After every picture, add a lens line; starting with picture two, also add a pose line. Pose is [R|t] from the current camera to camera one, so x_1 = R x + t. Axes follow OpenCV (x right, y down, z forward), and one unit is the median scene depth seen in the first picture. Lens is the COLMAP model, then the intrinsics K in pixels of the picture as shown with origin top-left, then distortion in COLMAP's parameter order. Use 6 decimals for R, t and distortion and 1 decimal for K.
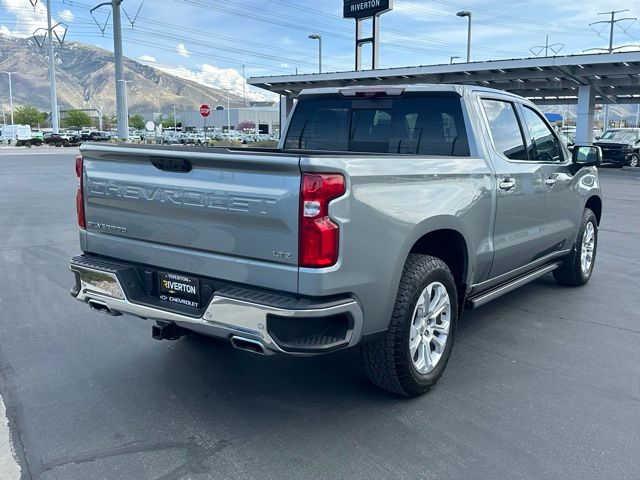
lens RADIAL K [[684.0, 0, 325.1], [0, 684.0, 239.8], [0, 0, 1]] dist [0.068265, 0.000000]
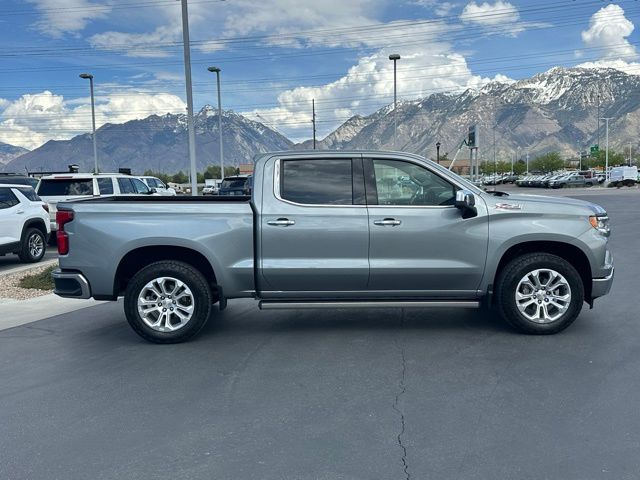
lens RADIAL K [[684.0, 0, 318.4], [0, 684.0, 243.8], [0, 0, 1]] dist [0.068265, 0.000000]
pose [[0.574482, 0.050203, -0.816977, 1.100646], [-0.091522, 0.995798, -0.003165, -0.030168], [0.813385, 0.076590, 0.576662, 0.212194]]
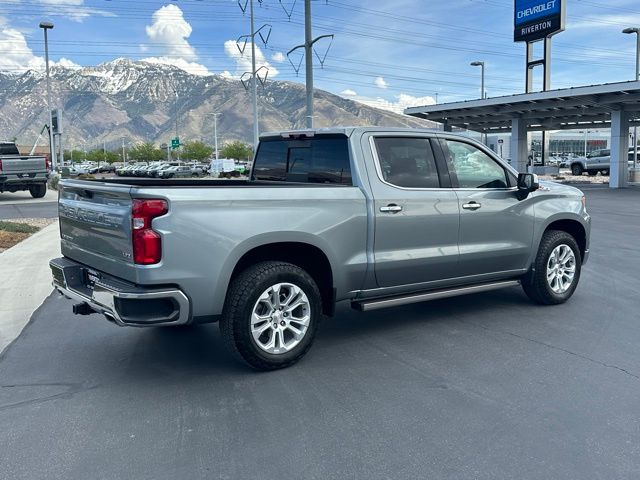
lens RADIAL K [[684.0, 0, 316.5], [0, 684.0, 245.8], [0, 0, 1]] dist [0.068265, 0.000000]
pose [[0.950428, 0.015142, -0.310576, 0.393858], [-0.024229, 0.999383, -0.025423, 0.014904], [0.310000, 0.031687, 0.950208, -0.130797]]
